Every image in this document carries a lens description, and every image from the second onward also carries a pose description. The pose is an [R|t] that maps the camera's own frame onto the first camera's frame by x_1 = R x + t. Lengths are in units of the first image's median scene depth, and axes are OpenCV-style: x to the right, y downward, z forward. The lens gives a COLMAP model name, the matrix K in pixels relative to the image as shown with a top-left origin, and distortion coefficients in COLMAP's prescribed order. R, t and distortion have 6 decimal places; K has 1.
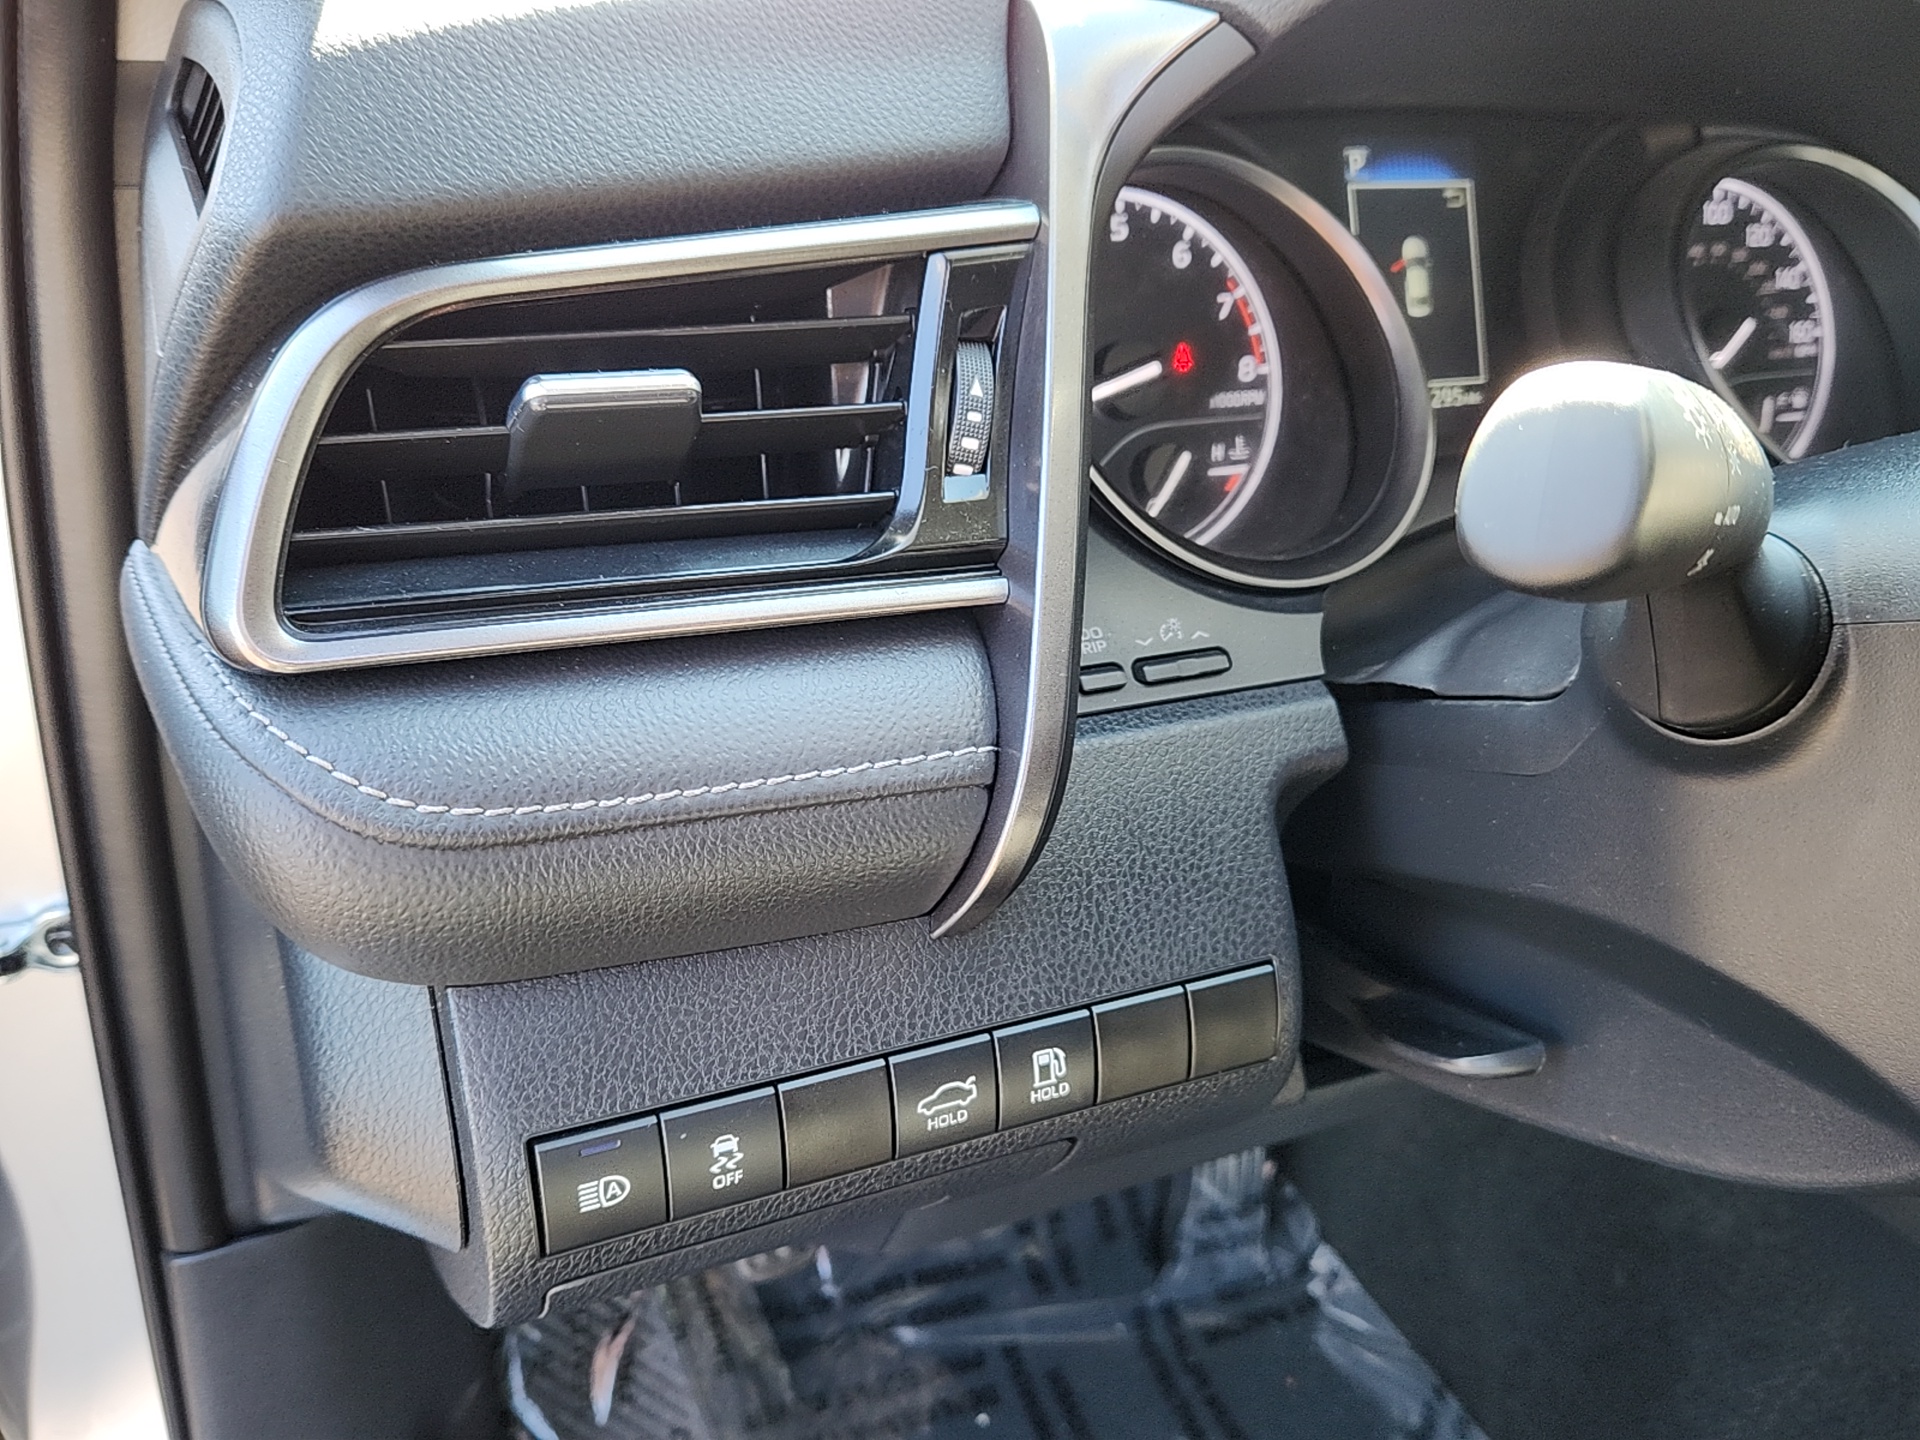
lens RADIAL K [[1635.6, 0, 953.3], [0, 1635.6, 761.9], [0, 0, 1]] dist [0.053094, -0.074990]
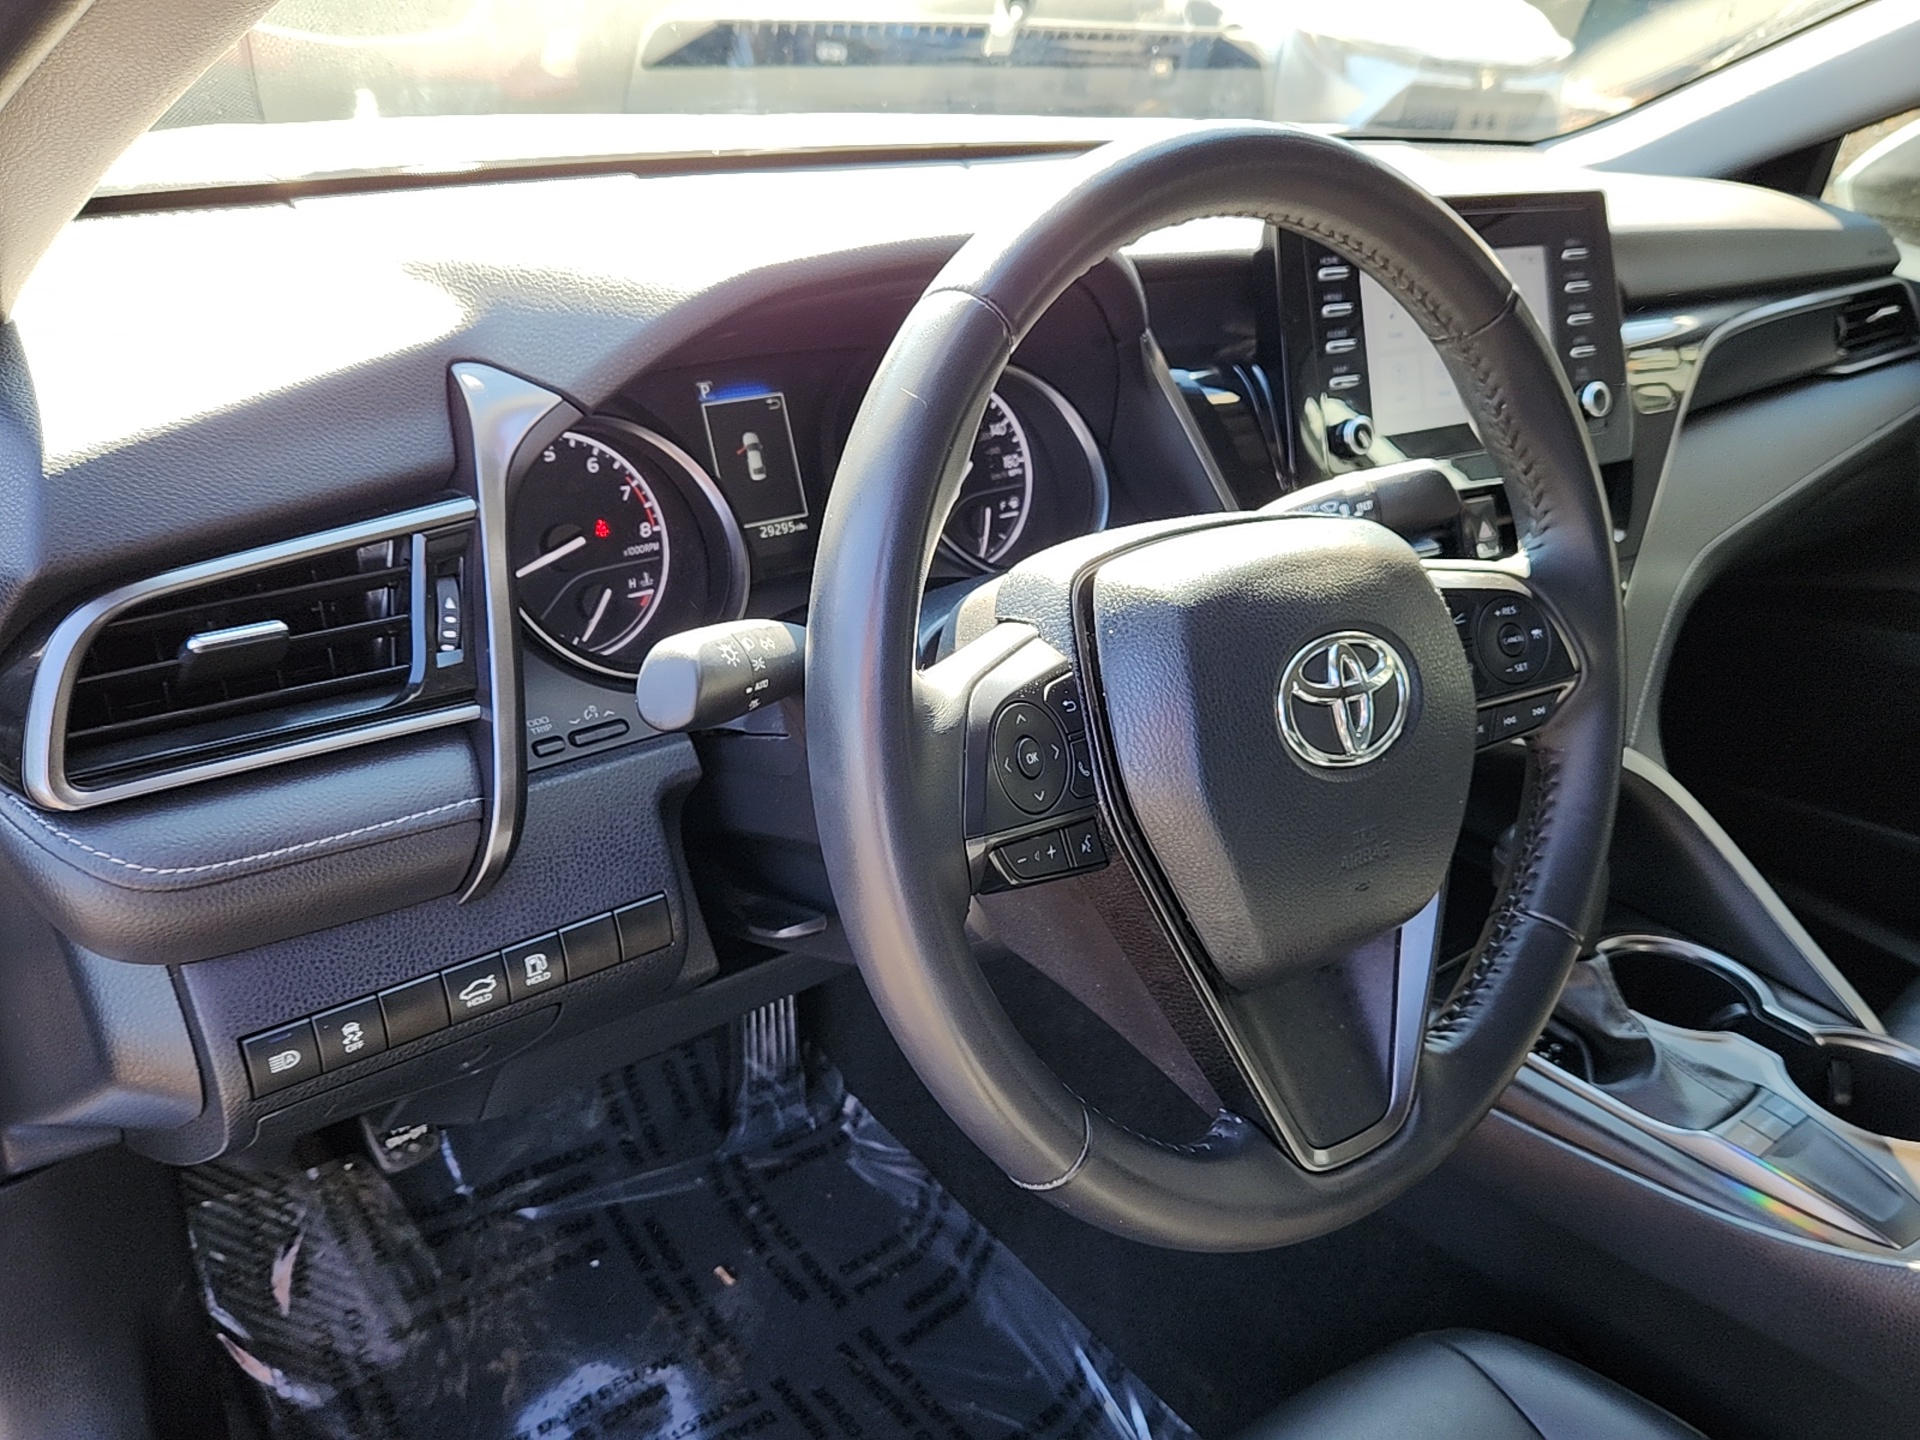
lens RADIAL K [[1635.6, 0, 1008.7], [0, 1635.6, 748.9], [0, 0, 1]] dist [0.053094, -0.074990]
pose [[0.962363, -0.108822, 0.249030, 0.104051], [0.102146, 0.993980, 0.039614, -0.055961], [-0.251842, -0.012686, 0.967685, -0.697047]]
